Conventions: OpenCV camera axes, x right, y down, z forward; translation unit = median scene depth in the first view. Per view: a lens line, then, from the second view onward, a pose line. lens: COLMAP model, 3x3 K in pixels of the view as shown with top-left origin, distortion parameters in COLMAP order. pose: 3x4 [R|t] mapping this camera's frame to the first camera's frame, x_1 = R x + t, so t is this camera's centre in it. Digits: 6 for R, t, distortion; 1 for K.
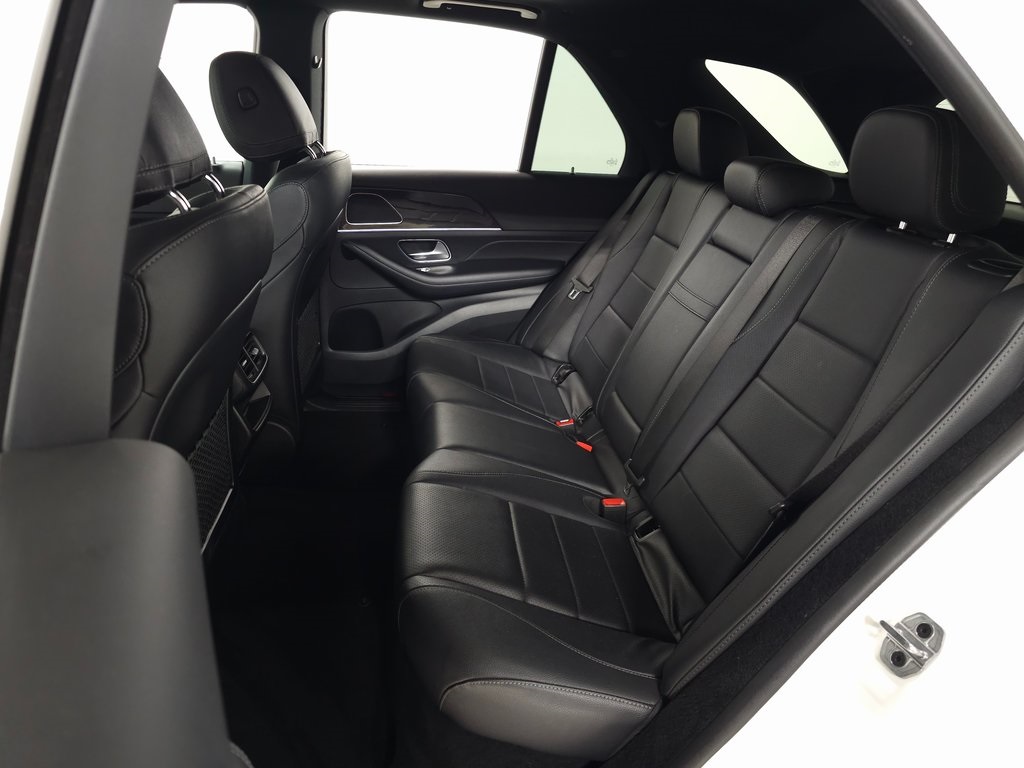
lens RADIAL K [[757.9, 0, 516.1], [0, 757.9, 401.2], [0, 0, 1]] dist [0.097262, -0.155285]
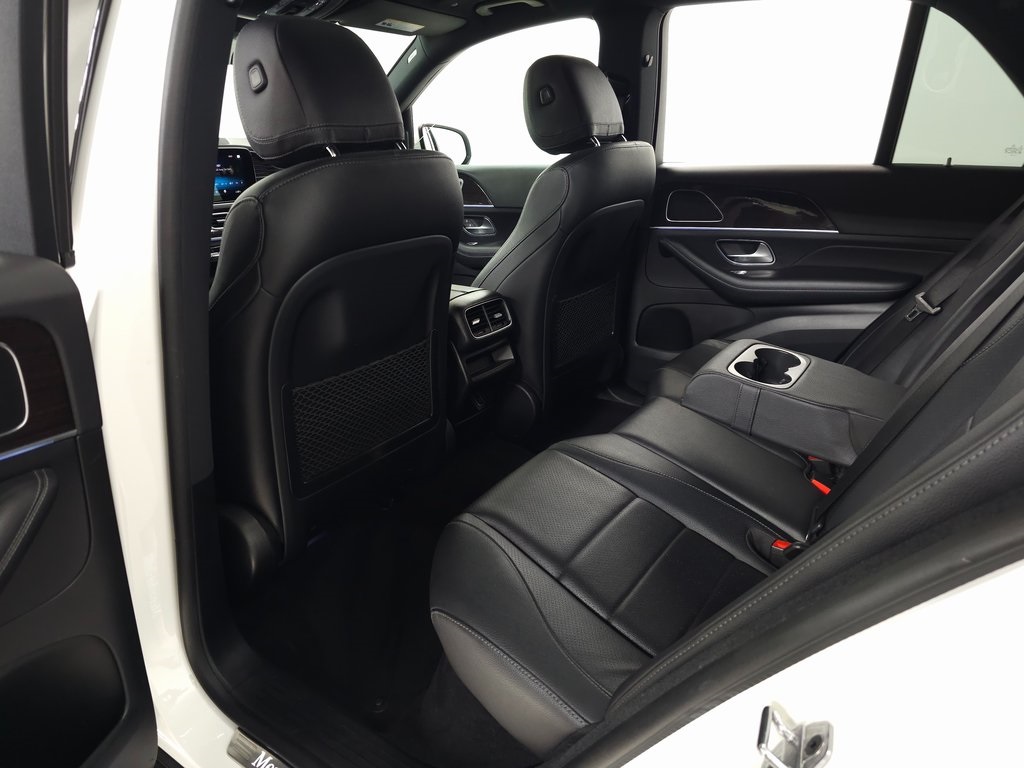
lens RADIAL K [[757.9, 0, 516.1], [0, 757.9, 401.2], [0, 0, 1]] dist [0.097262, -0.155285]
pose [[0.702858, 0.171109, -0.690444, 0.357478], [-0.223559, 0.974591, 0.013949, 0.028703], [0.675287, 0.144550, 0.723252, 0.161494]]
